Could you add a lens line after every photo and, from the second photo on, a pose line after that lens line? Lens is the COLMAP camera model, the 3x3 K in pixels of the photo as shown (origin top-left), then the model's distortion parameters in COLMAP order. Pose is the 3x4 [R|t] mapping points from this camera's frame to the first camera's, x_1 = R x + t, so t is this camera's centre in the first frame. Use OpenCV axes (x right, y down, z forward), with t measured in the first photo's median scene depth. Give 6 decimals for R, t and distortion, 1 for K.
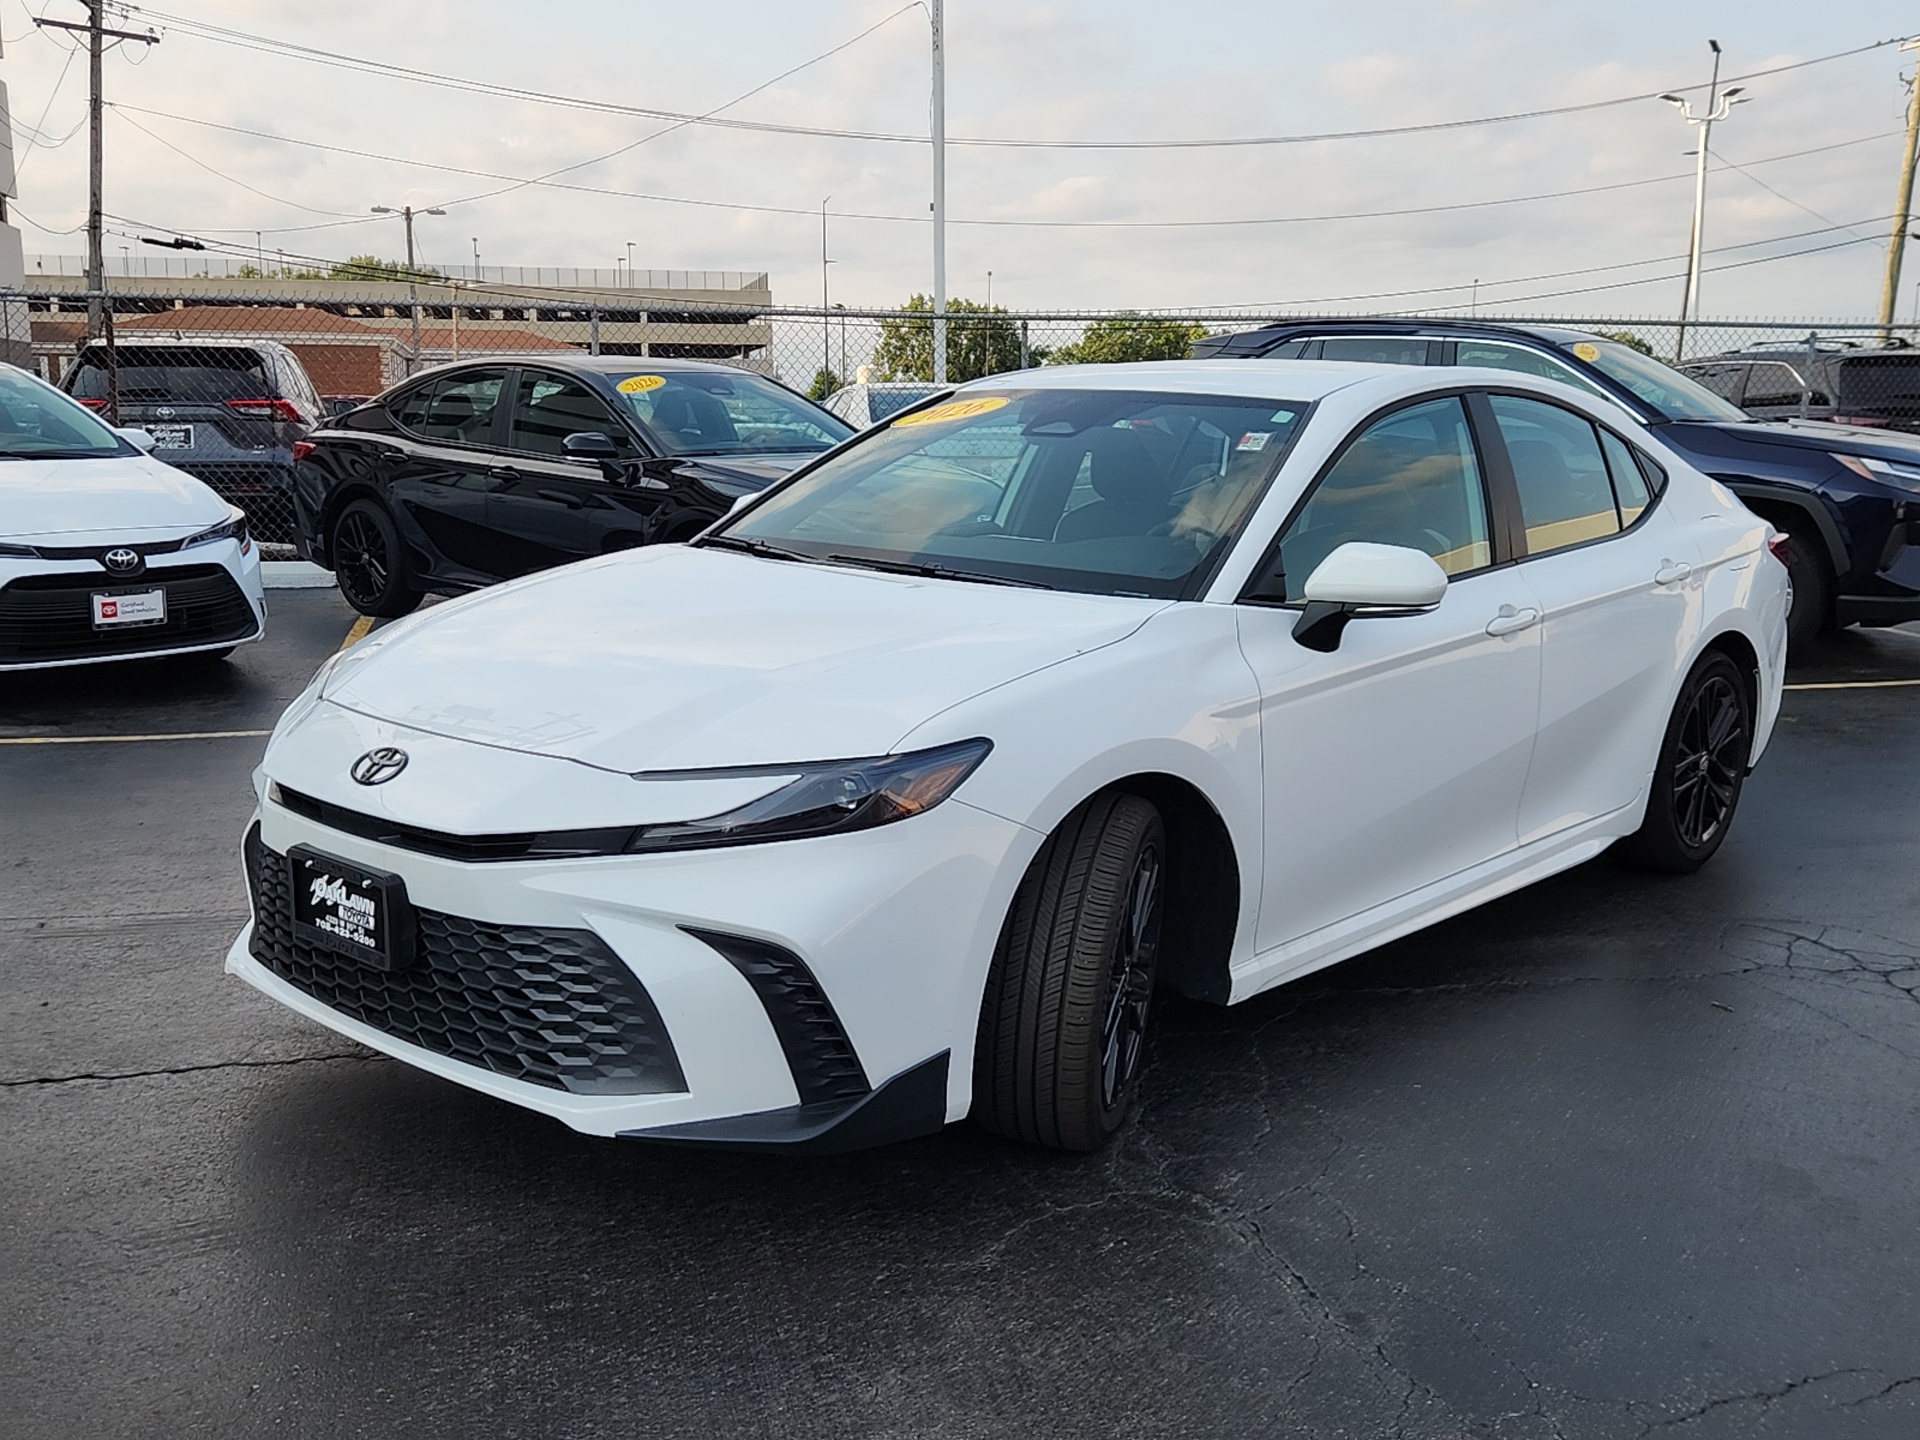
lens RADIAL K [[1832.3, 0, 955.4], [0, 1832.3, 722.7], [0, 0, 1]] dist [0.035307, 0.000000]
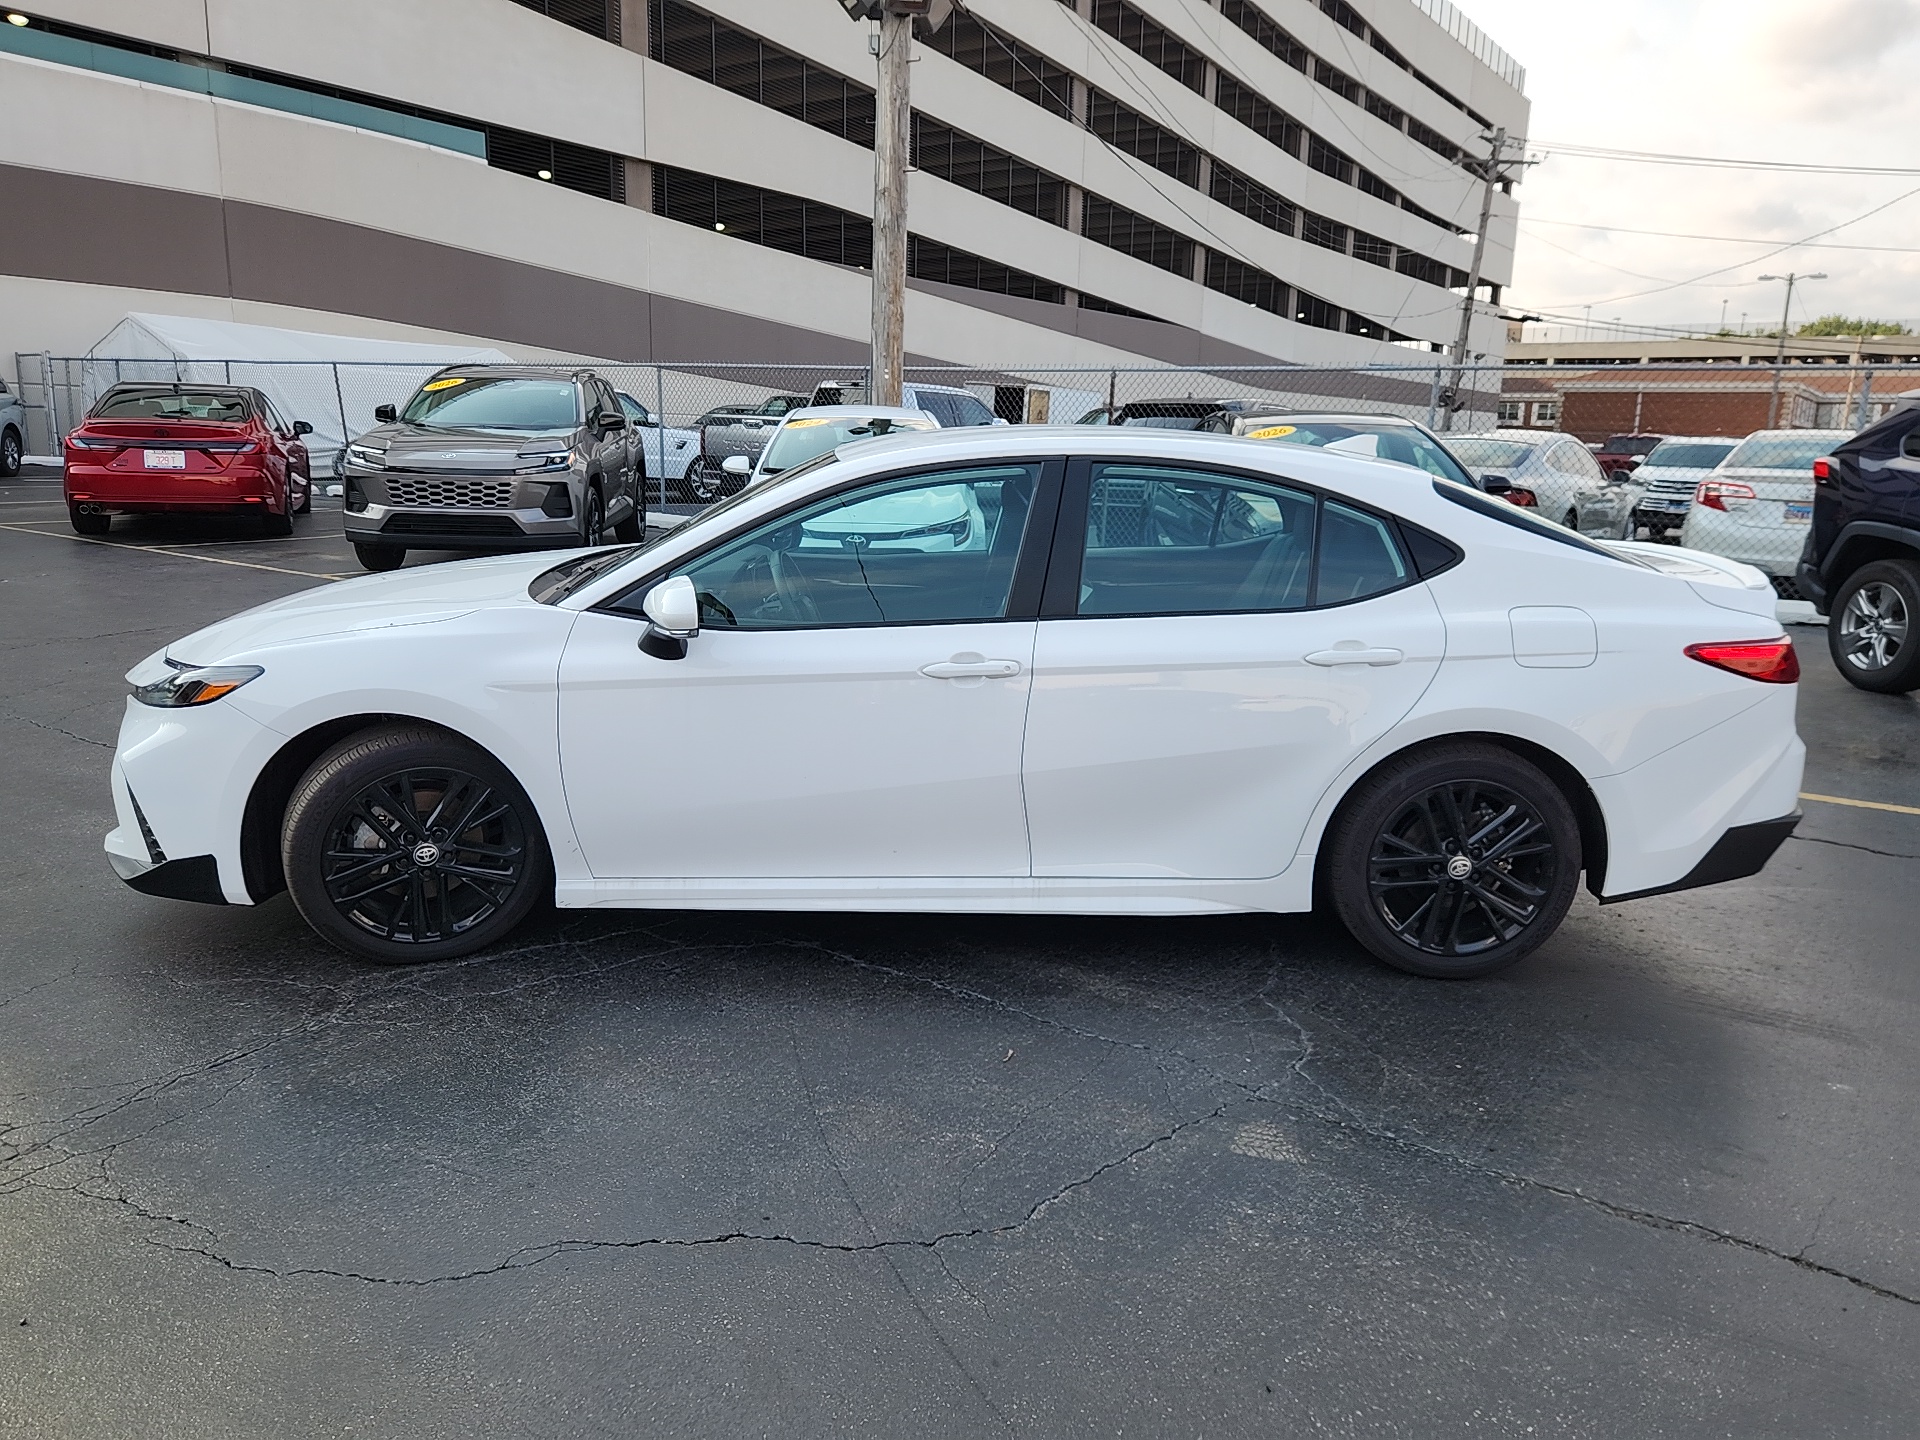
lens RADIAL K [[1395.9, 0, 956.1], [0, 1395.9, 720.8], [0, 0, 1]] dist [0.022117, -0.026526]
pose [[0.682214, 0.158116, -0.713851, 0.853258], [-0.138559, 0.986603, 0.086112, -0.088887], [0.717904, 0.040164, 0.694983, 0.392922]]
